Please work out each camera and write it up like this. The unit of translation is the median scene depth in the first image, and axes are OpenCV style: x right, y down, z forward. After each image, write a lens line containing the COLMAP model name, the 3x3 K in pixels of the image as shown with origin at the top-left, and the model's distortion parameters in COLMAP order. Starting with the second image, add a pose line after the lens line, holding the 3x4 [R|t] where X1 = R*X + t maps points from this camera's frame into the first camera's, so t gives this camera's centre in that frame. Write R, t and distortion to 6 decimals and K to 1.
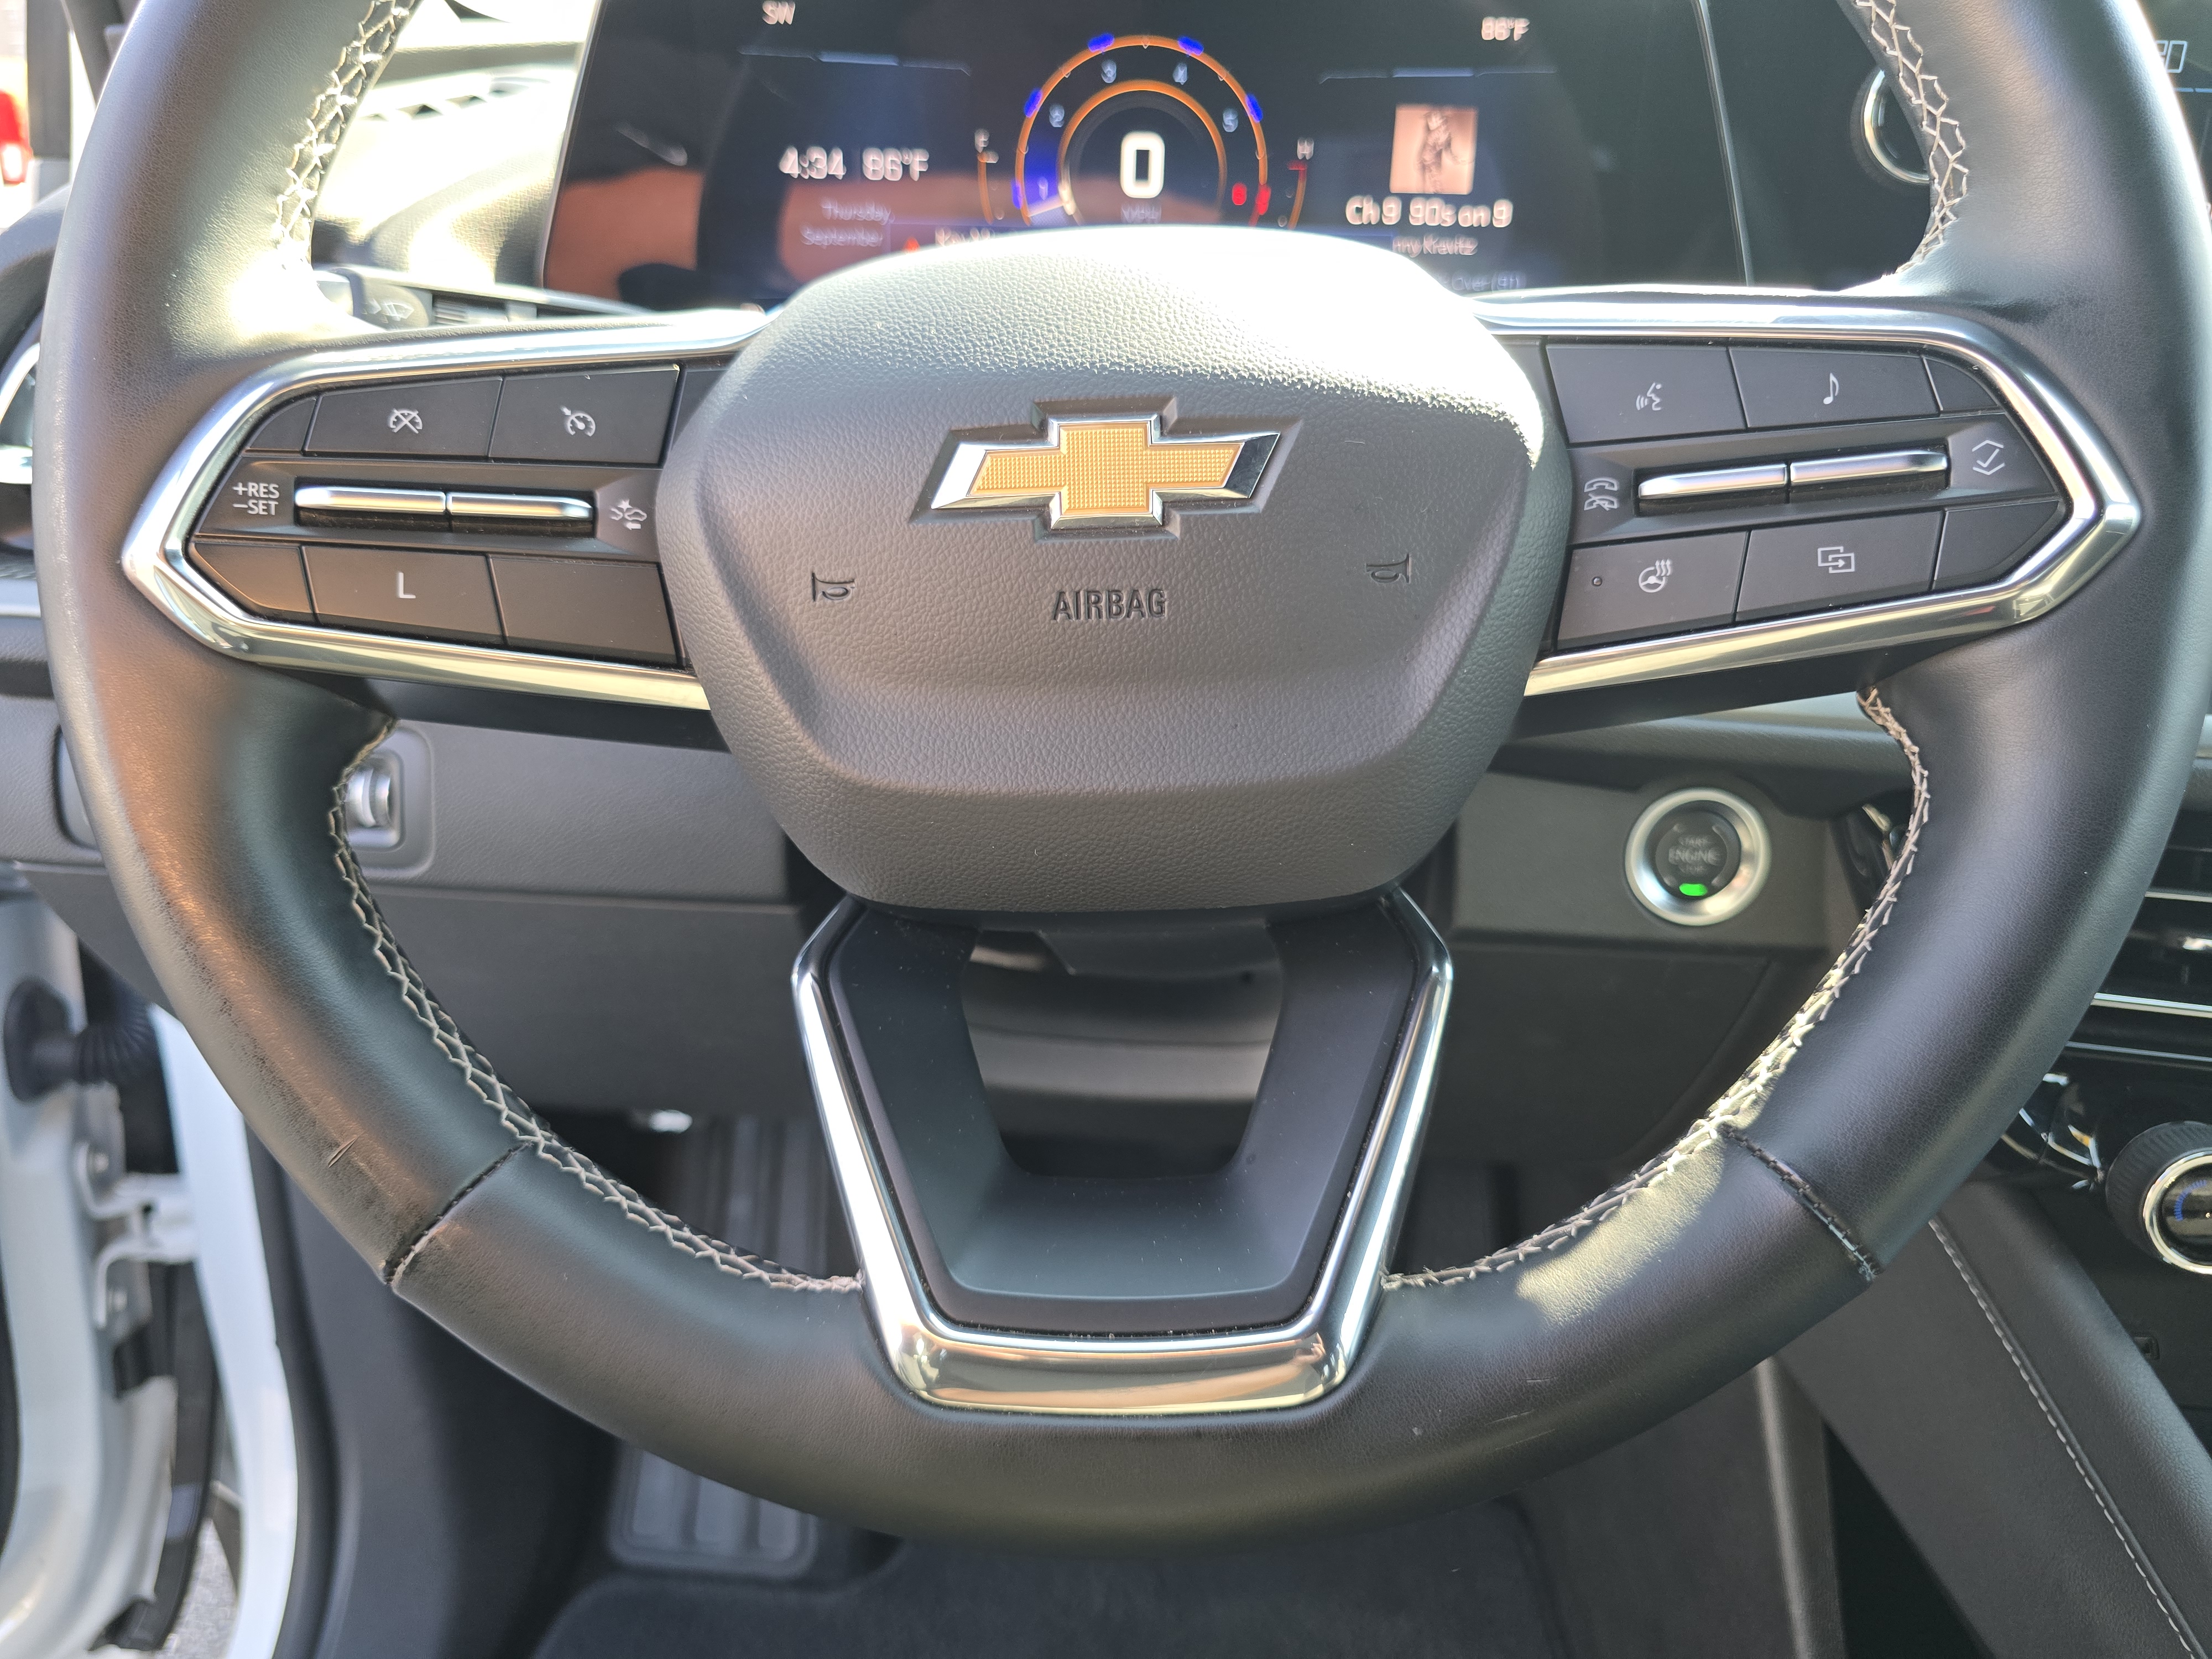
lens RADIAL K [[1546.7, 0, 1097.1], [0, 1546.7, 796.4], [0, 0, 1]] dist [0.043115, -0.045068]
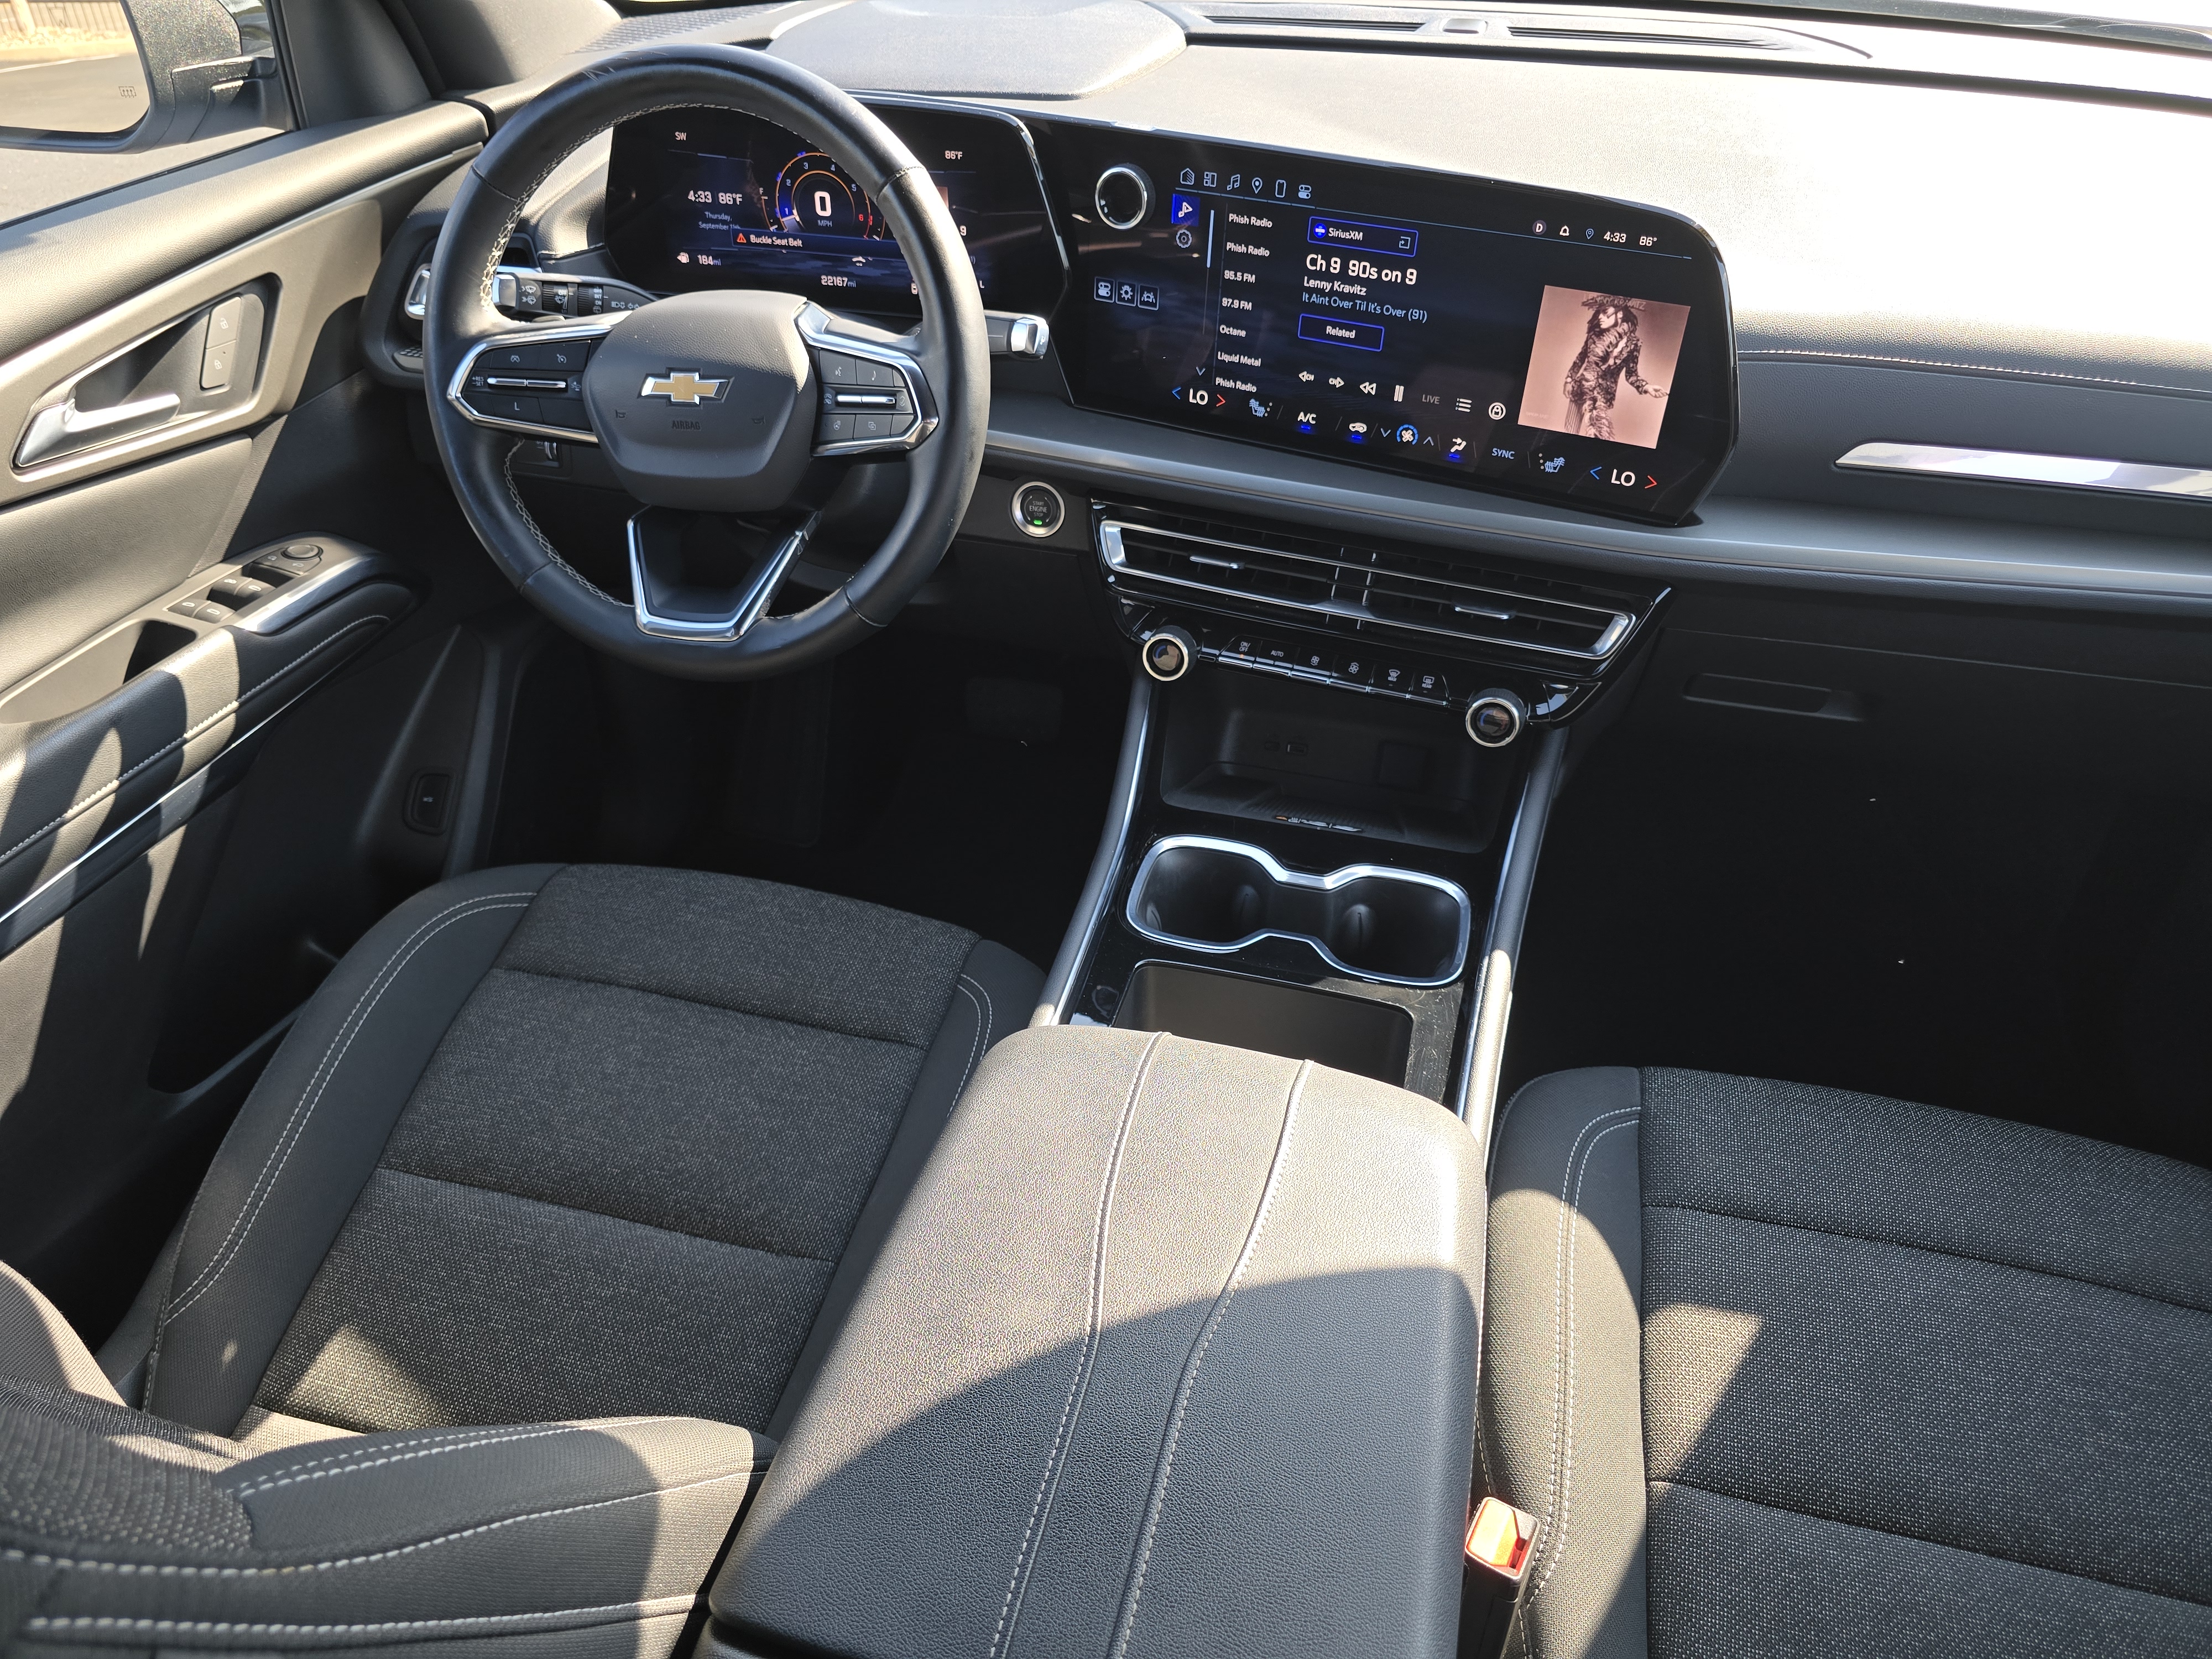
lens RADIAL K [[1546.7, 0, 1089.9], [0, 1546.7, 833.9], [0, 0, 1]] dist [0.043115, -0.045068]
pose [[0.972288, 0.114346, -0.203916, 1.686107], [-0.054967, 0.959585, 0.275999, -0.246074], [0.227234, -0.257142, 0.939278, -2.341575]]
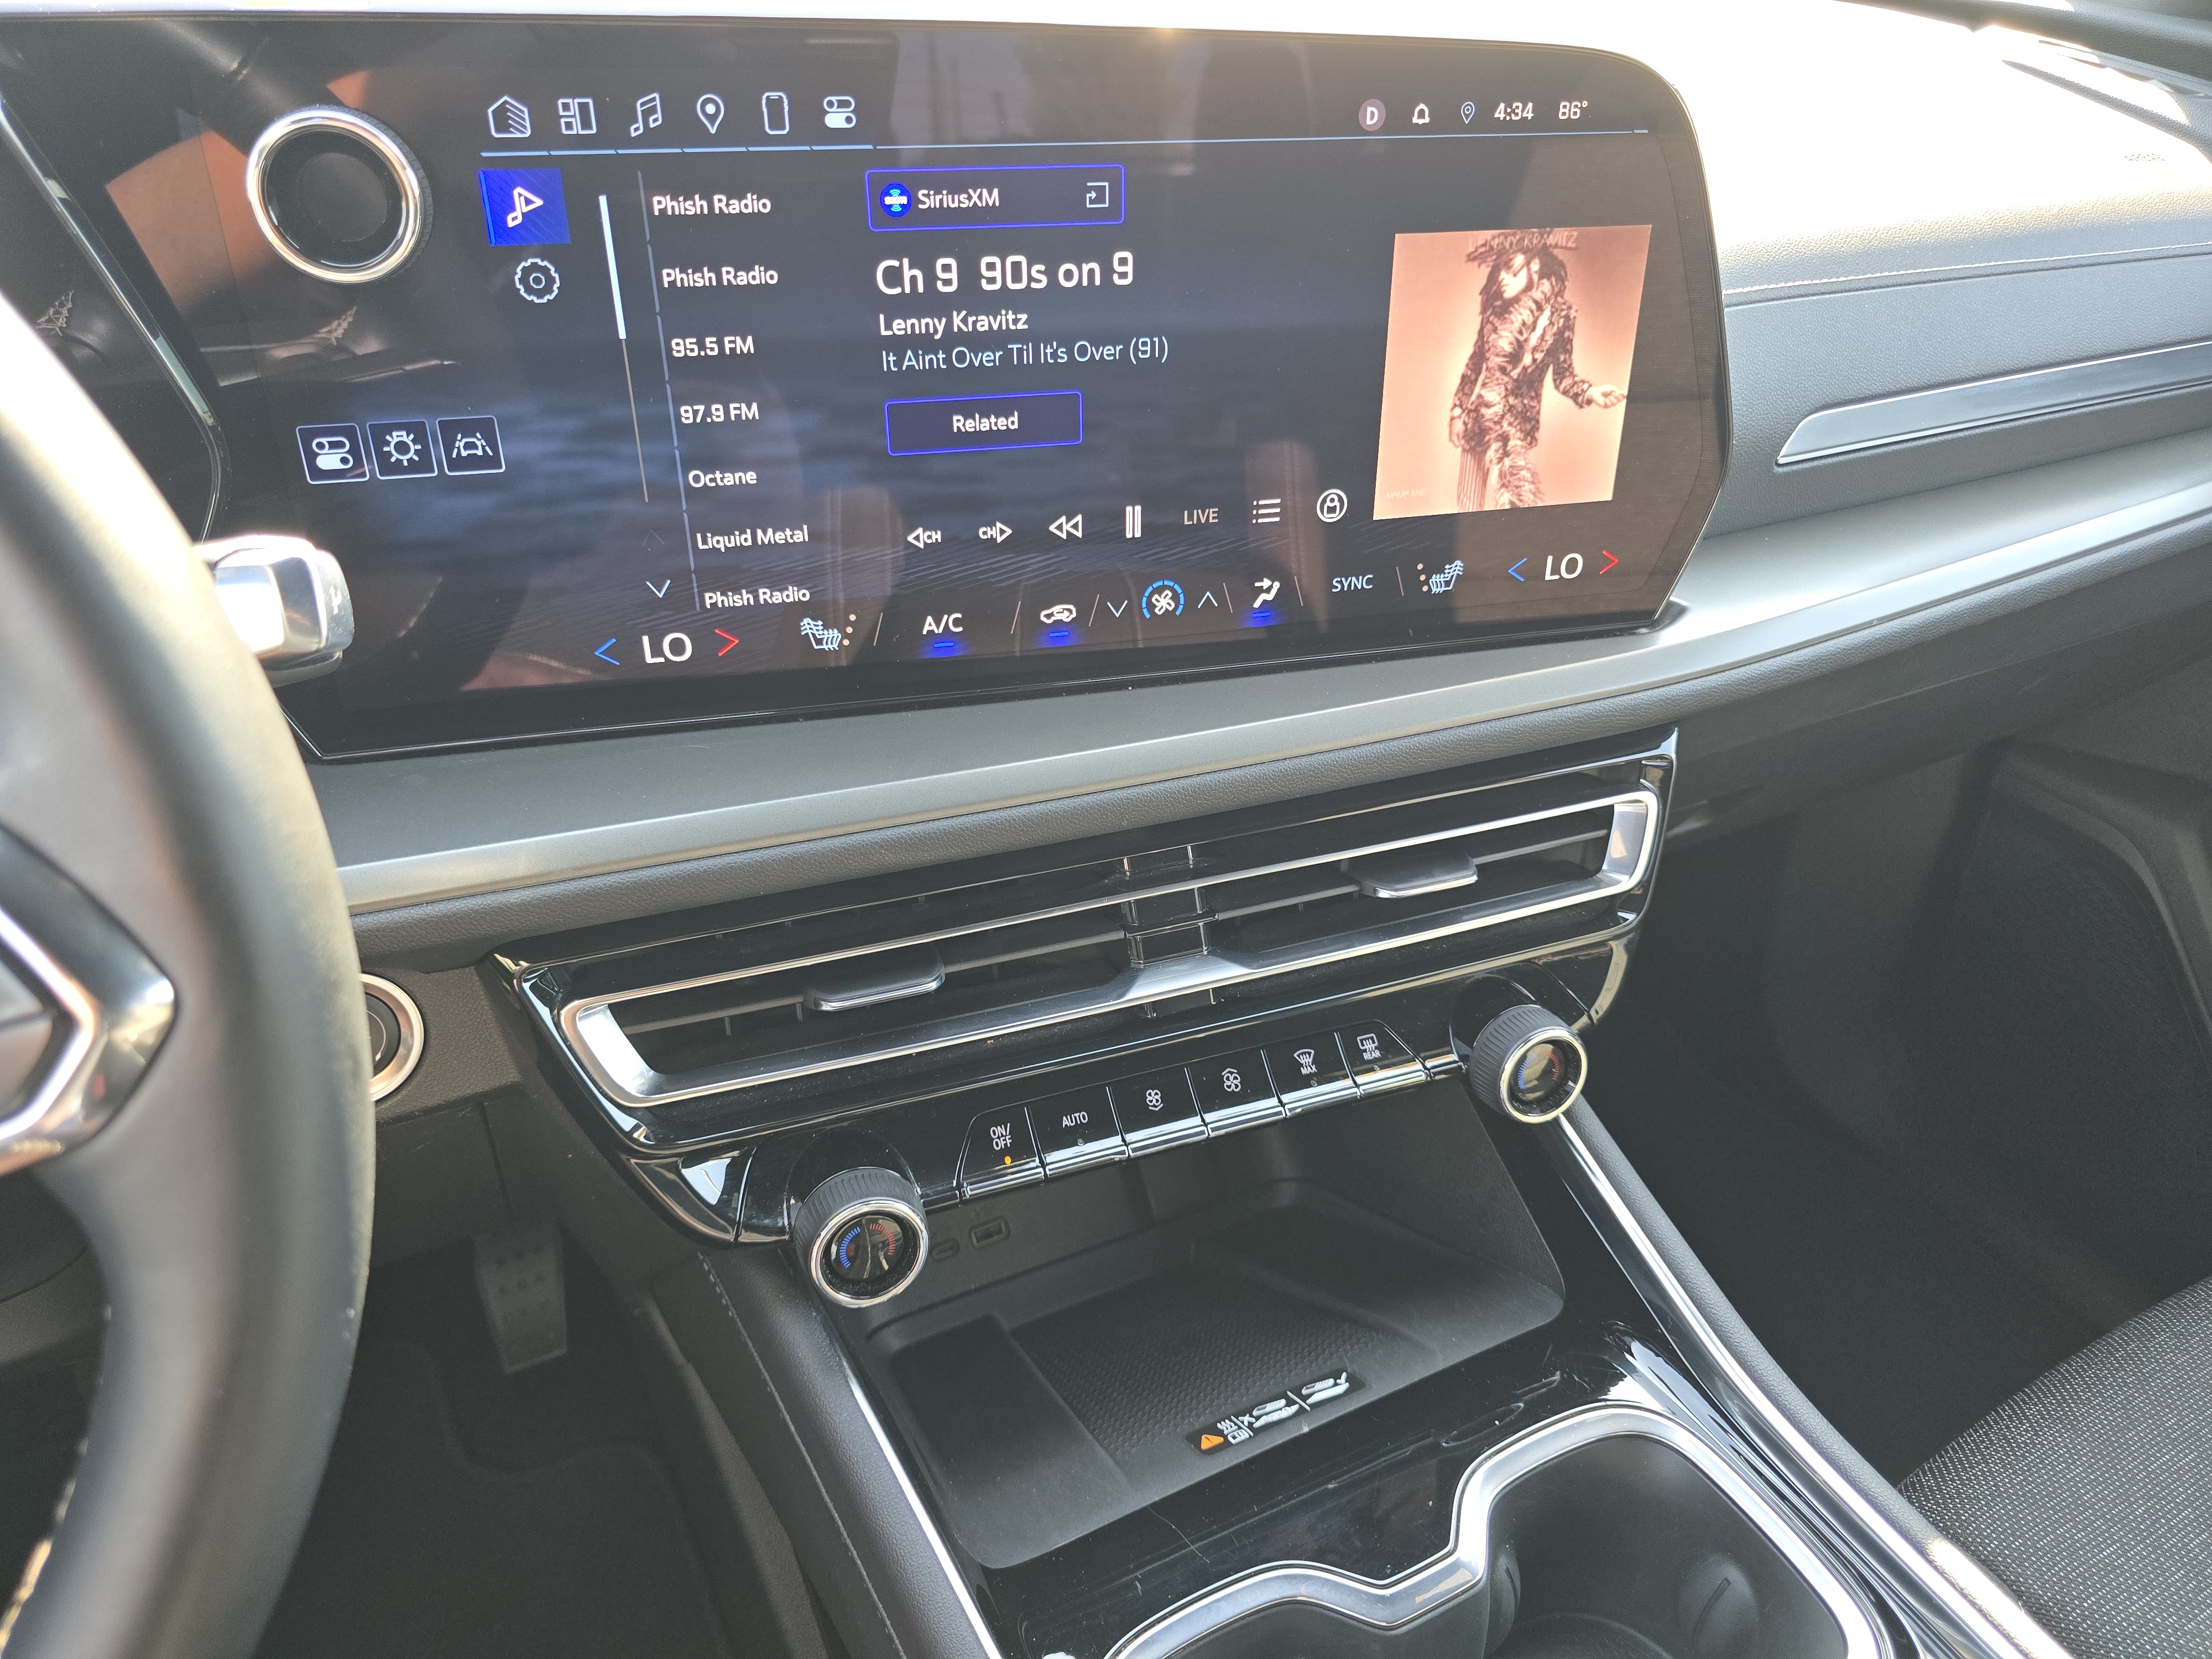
lens RADIAL K [[1546.7, 0, 1105.4], [0, 1546.7, 832.0], [0, 0, 1]] dist [0.043115, -0.045068]
pose [[0.867625, -0.269049, 0.418138, 0.698806], [0.188609, 0.956189, 0.223897, -0.332122], [-0.460059, -0.115394, 0.880358, -0.013471]]
